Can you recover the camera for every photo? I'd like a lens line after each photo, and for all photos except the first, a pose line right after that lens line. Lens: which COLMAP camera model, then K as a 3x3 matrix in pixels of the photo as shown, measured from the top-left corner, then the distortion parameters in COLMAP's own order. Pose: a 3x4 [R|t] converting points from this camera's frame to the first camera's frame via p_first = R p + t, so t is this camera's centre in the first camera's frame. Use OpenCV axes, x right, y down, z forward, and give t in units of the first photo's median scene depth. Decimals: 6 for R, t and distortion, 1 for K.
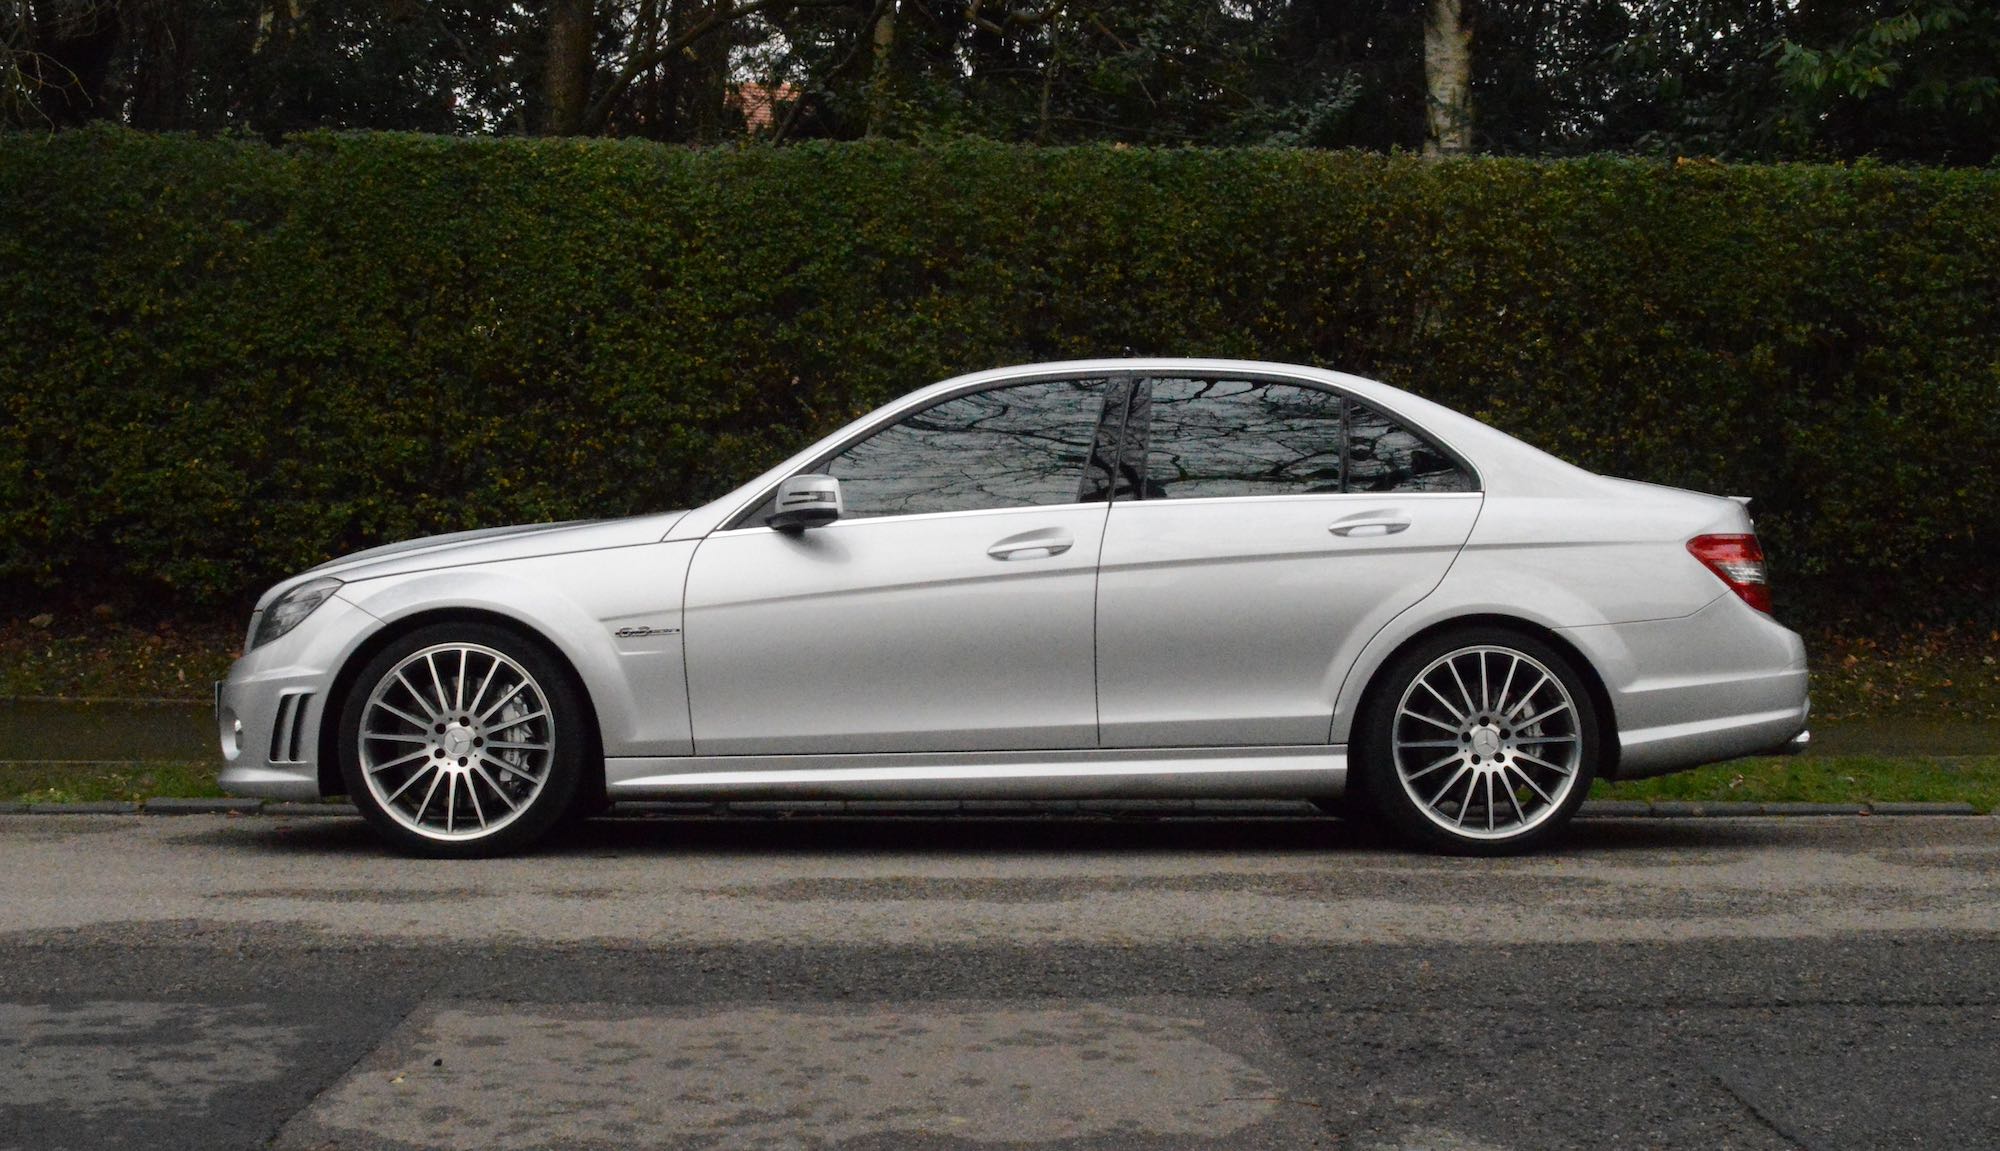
lens RADIAL K [[2355.1, 0, 1042.8], [0, 2355.1, 525.5], [0, 0, 1]] dist [-0.079312, 0.000000]
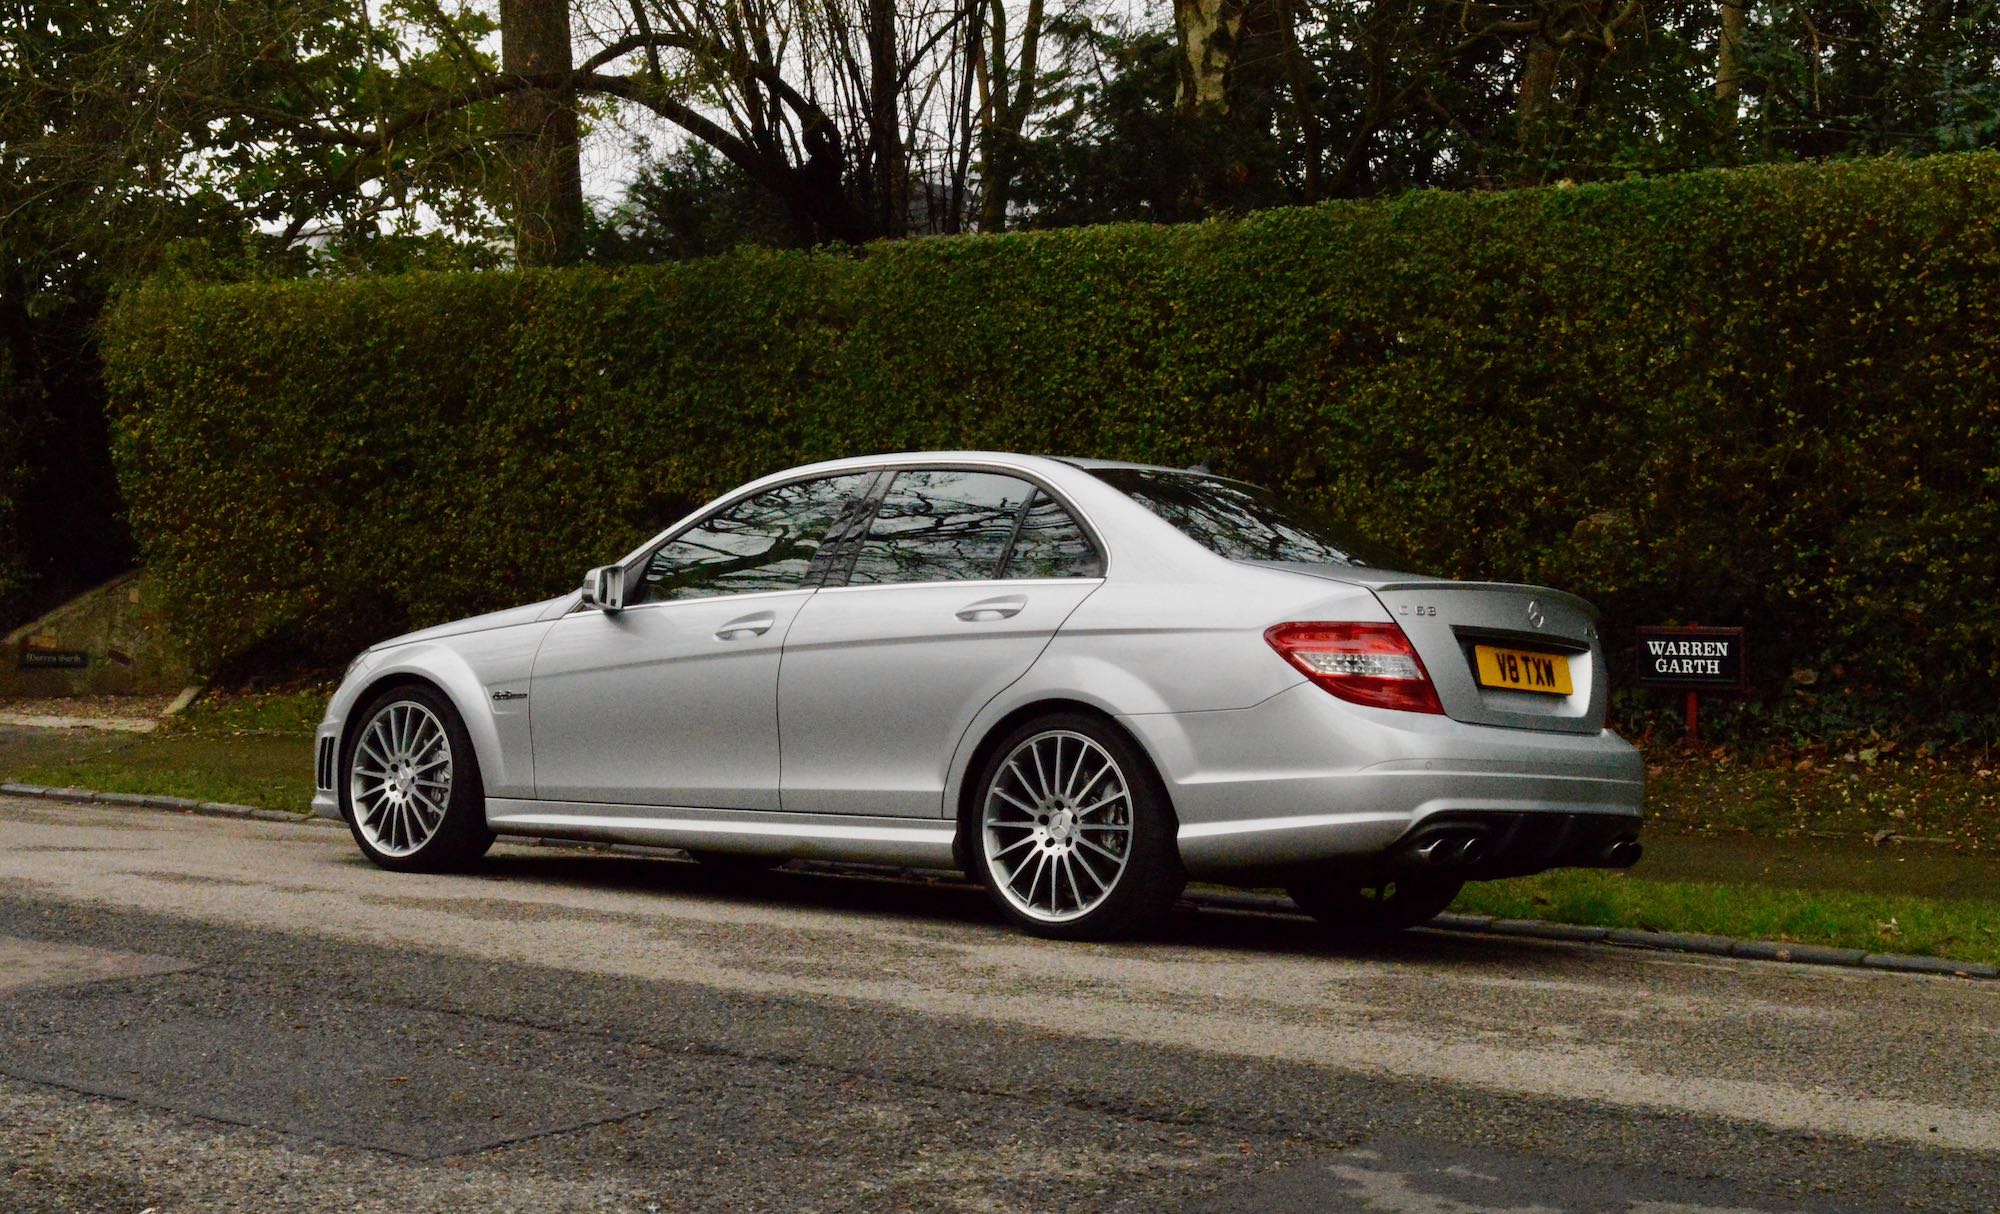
lens RADIAL K [[2937.9, 0, 919.6], [0, 2937.9, 551.8], [0, 0, 1]] dist [-0.051792, 0.000000]
pose [[0.728045, -0.009647, -0.685461, 0.618020], [-0.002591, 0.999855, -0.016824, -0.002391], [0.685524, 0.014025, 0.727915, 0.024279]]
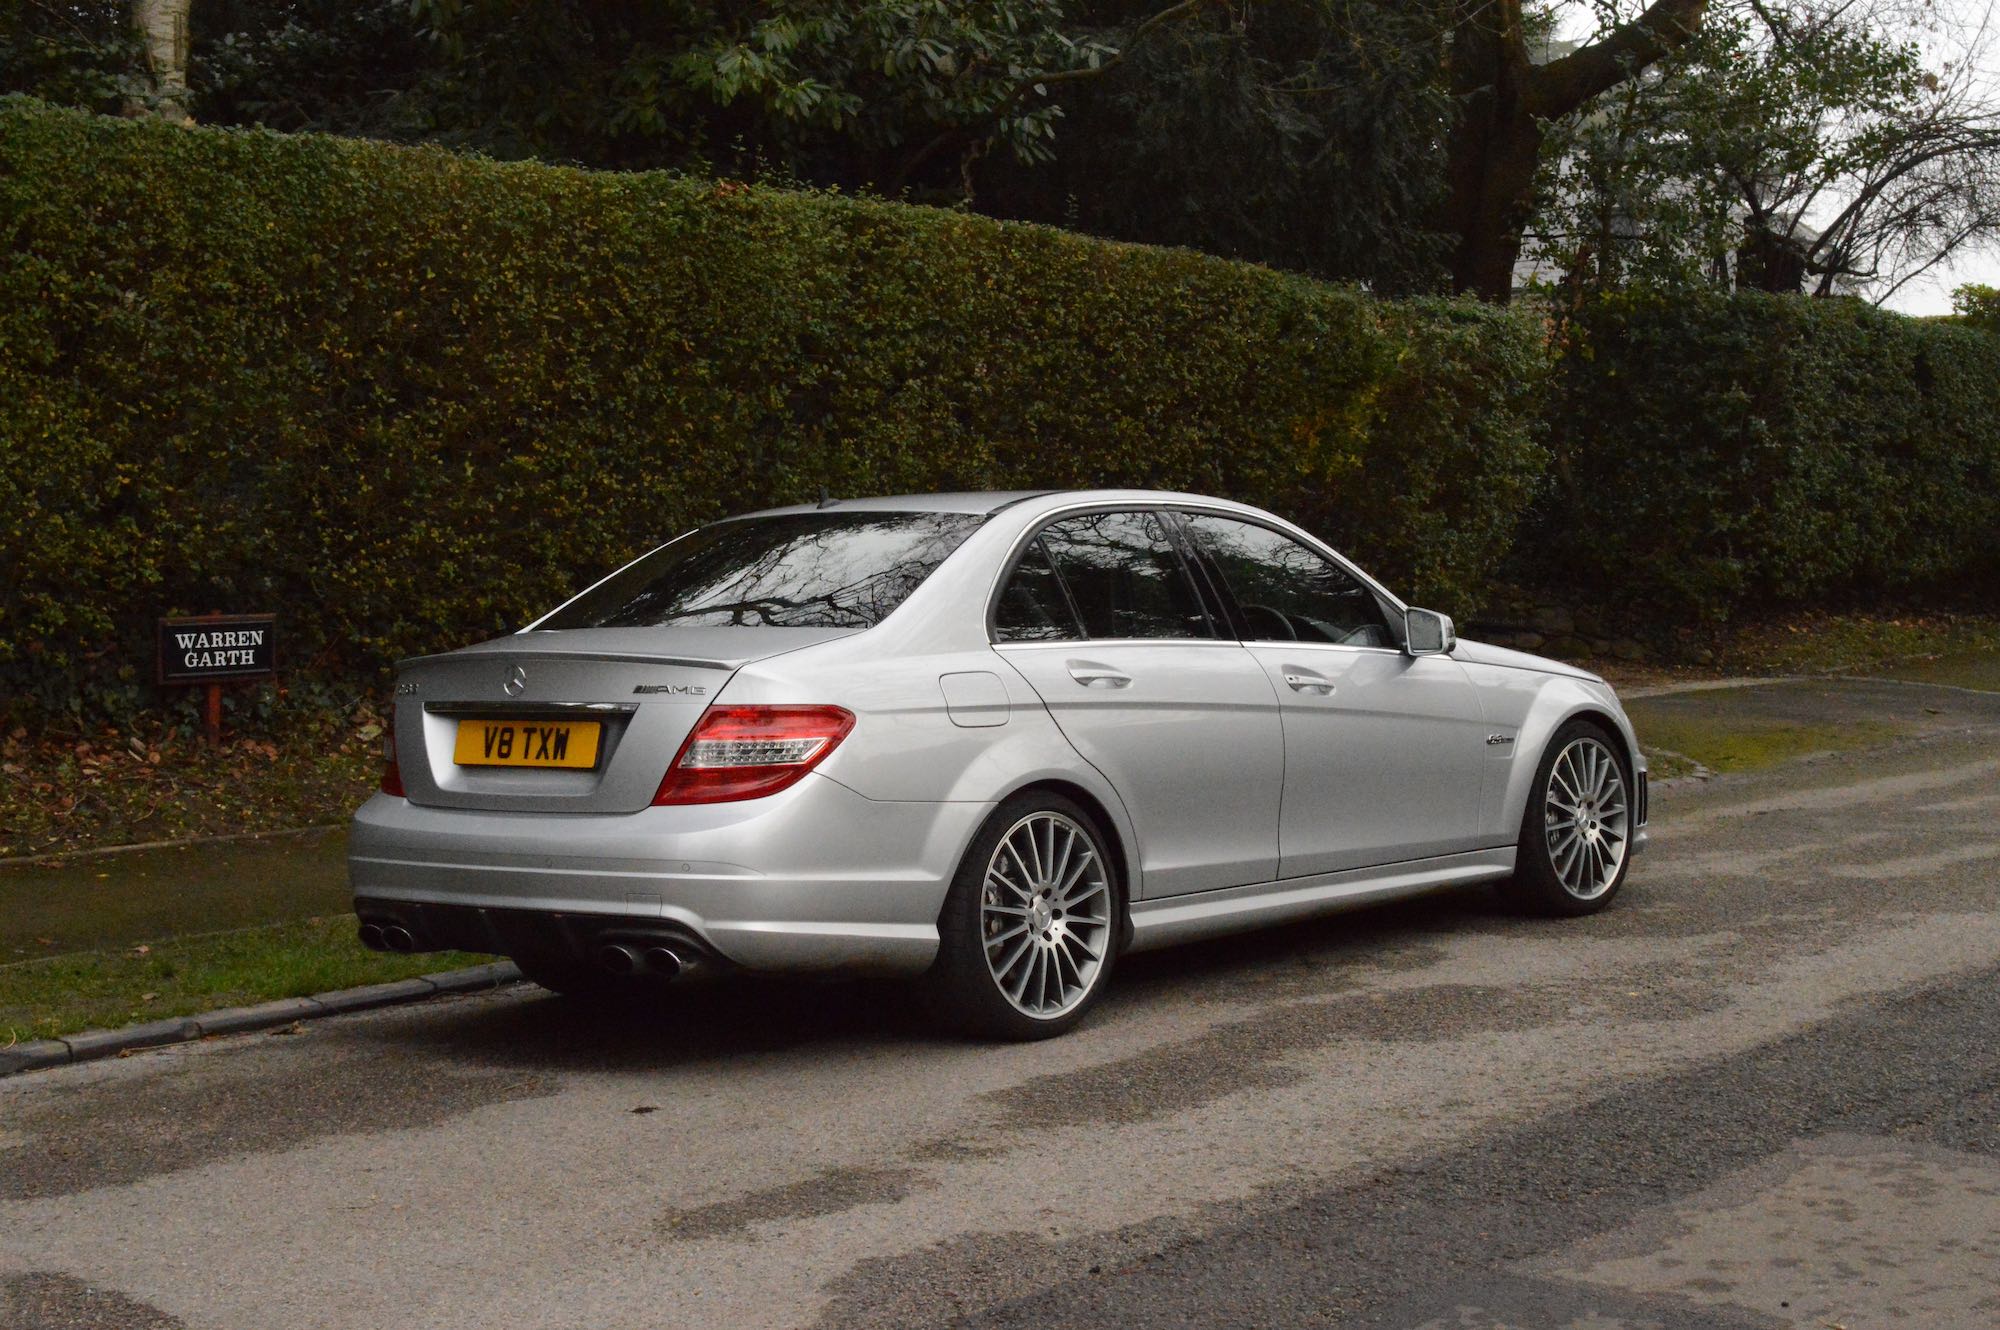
lens RADIAL K [[3006.4, 0, 993.2], [0, 3006.4, 660.8], [0, 0, 1]] dist [-0.030562, 0.000000]
pose [[0.672975, -0.050662, 0.737928, -0.535004], [-0.008073, 0.997089, 0.075817, -0.060365], [-0.739621, -0.056981, 0.670607, 0.121508]]
